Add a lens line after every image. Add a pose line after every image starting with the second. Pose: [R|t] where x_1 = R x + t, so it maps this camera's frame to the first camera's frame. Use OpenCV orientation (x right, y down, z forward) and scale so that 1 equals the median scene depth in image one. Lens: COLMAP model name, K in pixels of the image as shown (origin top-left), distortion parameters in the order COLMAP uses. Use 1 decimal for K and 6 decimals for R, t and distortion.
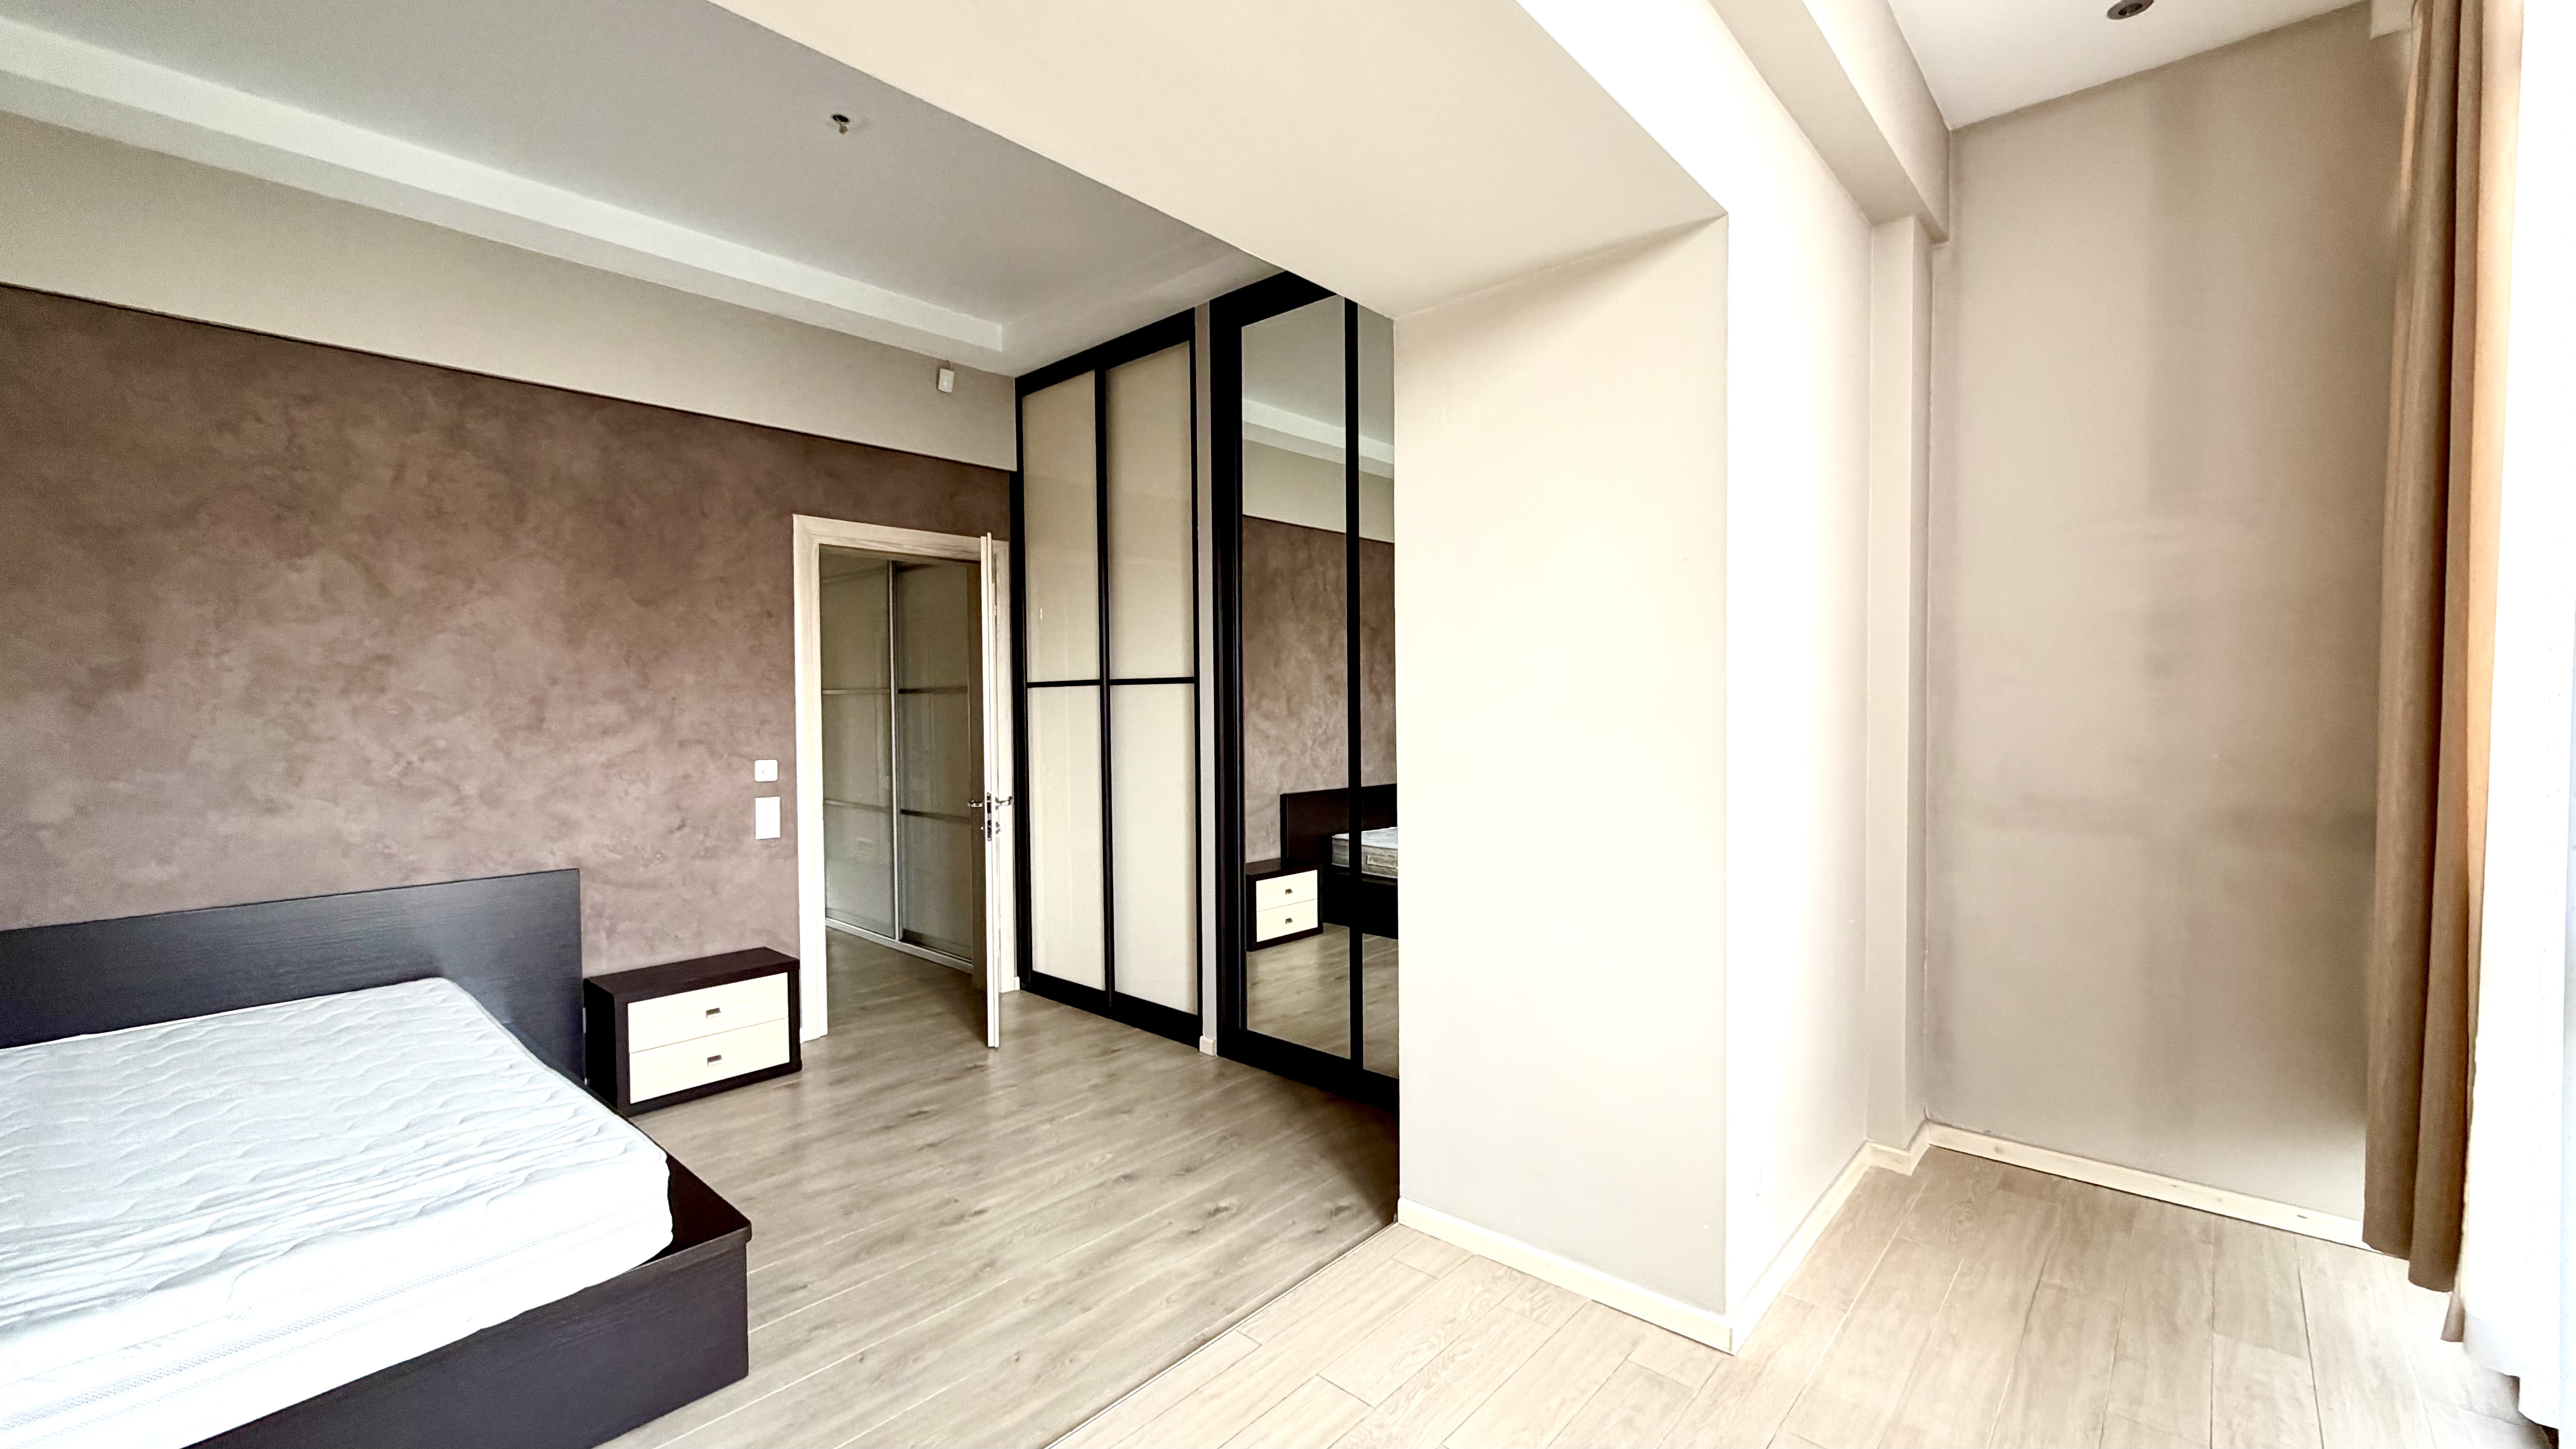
lens RADIAL K [[1027.5, 0, 1280.3], [0, 1027.5, 724.7], [0, 0, 1]] dist [-0.001063, 0.000307]
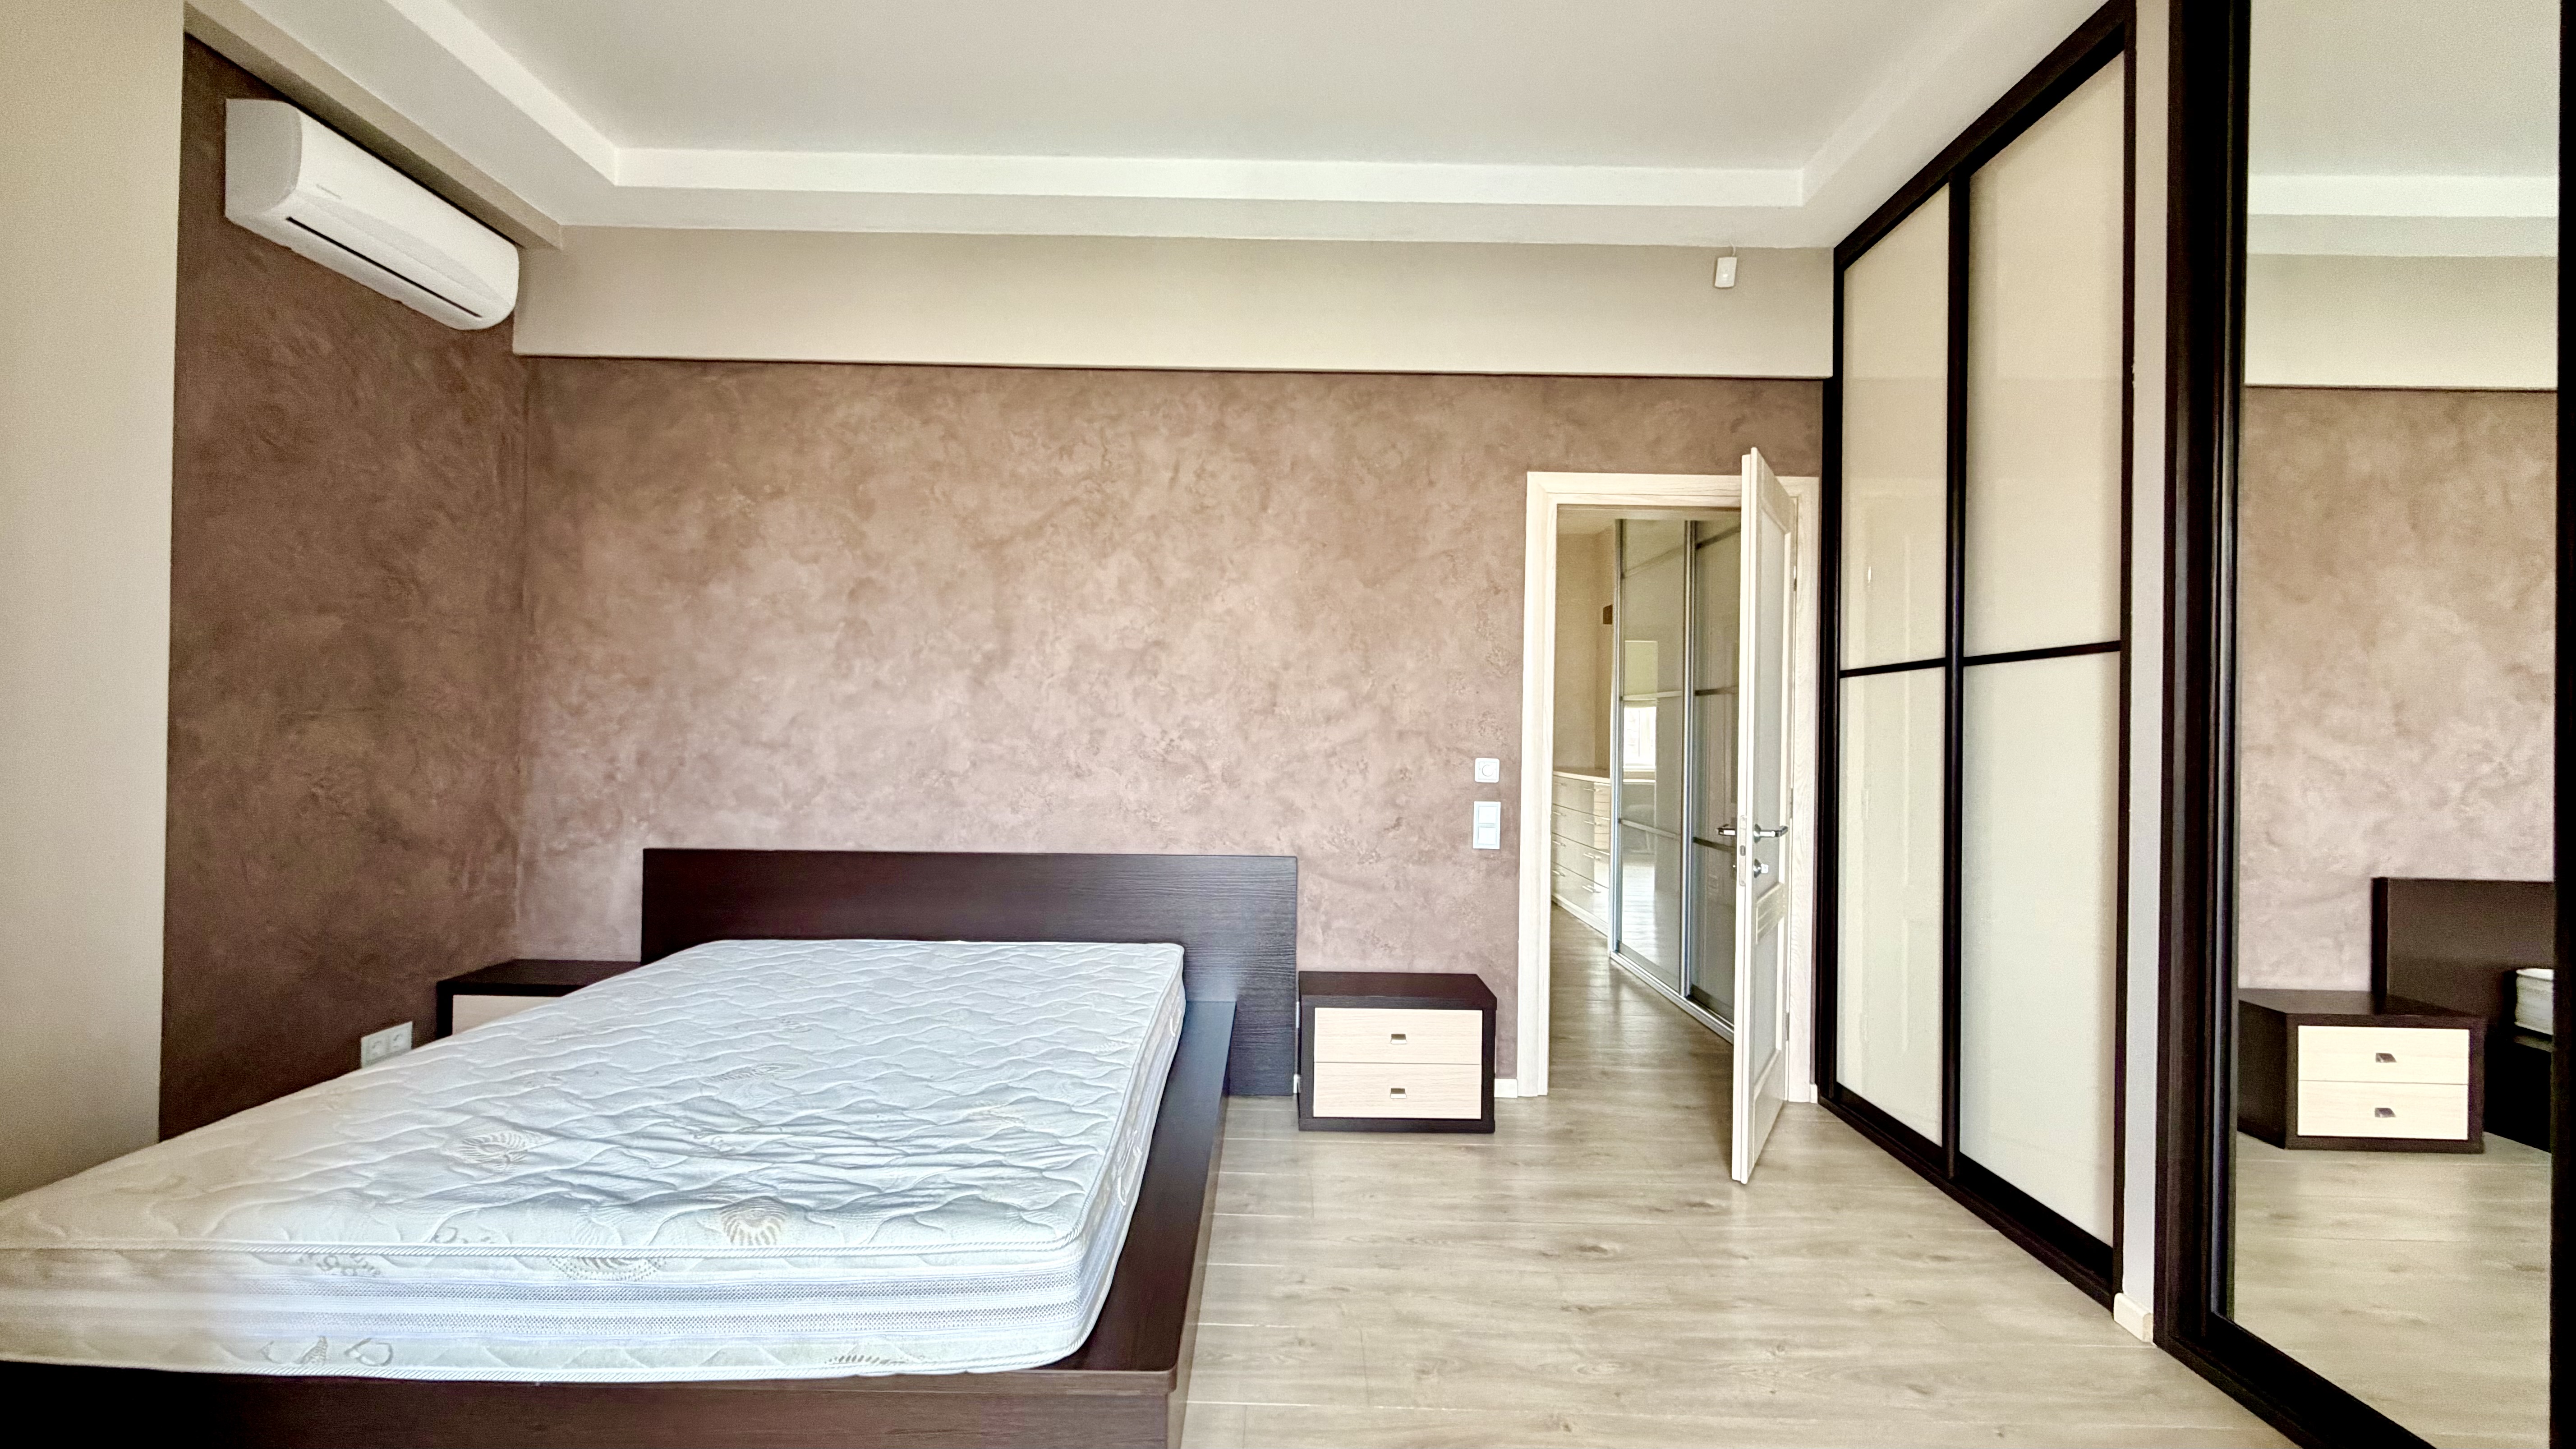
lens RADIAL K [[1027.5, 0, 1280.3], [0, 1027.5, 724.7], [0, 0, 1]] dist [-0.001063, 0.000307]
pose [[0.668154, 0.015441, -0.743863, 0.029762], [-0.039512, 0.999110, -0.014752, 0.028670], [0.742973, 0.039248, 0.668170, 0.321428]]
